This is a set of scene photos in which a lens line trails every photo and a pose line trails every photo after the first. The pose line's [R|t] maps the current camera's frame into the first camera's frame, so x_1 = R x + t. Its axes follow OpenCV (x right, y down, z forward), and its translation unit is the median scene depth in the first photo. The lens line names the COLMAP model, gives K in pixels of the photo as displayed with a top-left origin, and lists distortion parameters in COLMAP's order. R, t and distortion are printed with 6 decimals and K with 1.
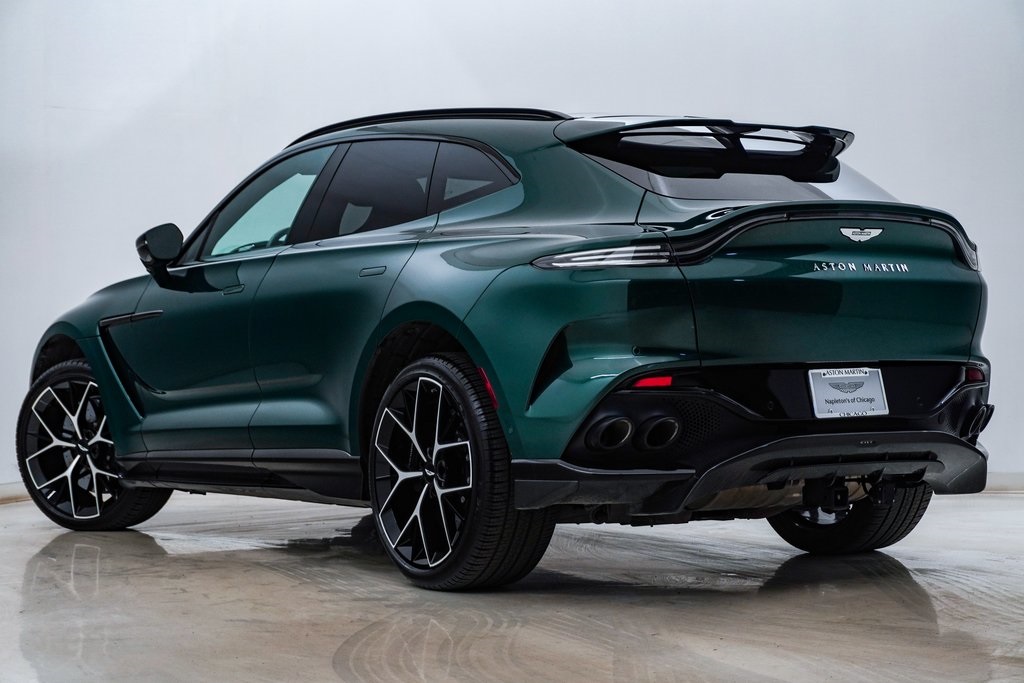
lens RADIAL K [[2189.3, 0, 510.7], [0, 2189.3, 337.4], [0, 0, 1]] dist [-0.166879, 0.000000]
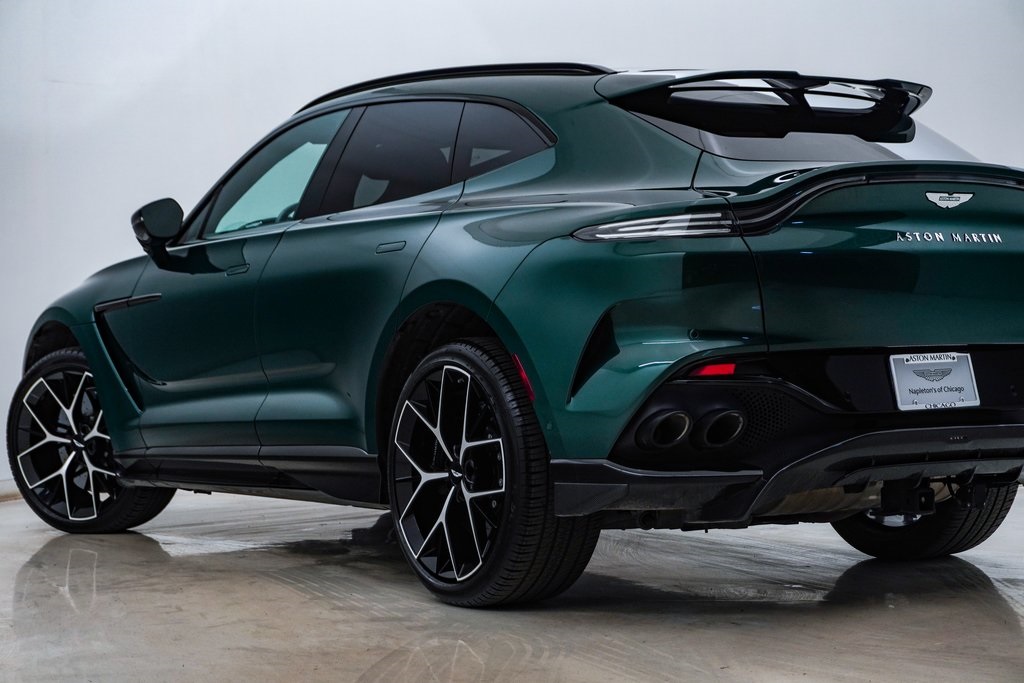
lens RADIAL K [[2103.9, 0, 504.8], [0, 2103.9, 340.0], [0, 0, 1]] dist [-0.082876, 0.000000]
pose [[0.999930, -0.005587, -0.010429, -0.008616], [0.005666, 0.999955, 0.007561, 0.001555], [0.010386, -0.007620, 0.999917, 0.156074]]
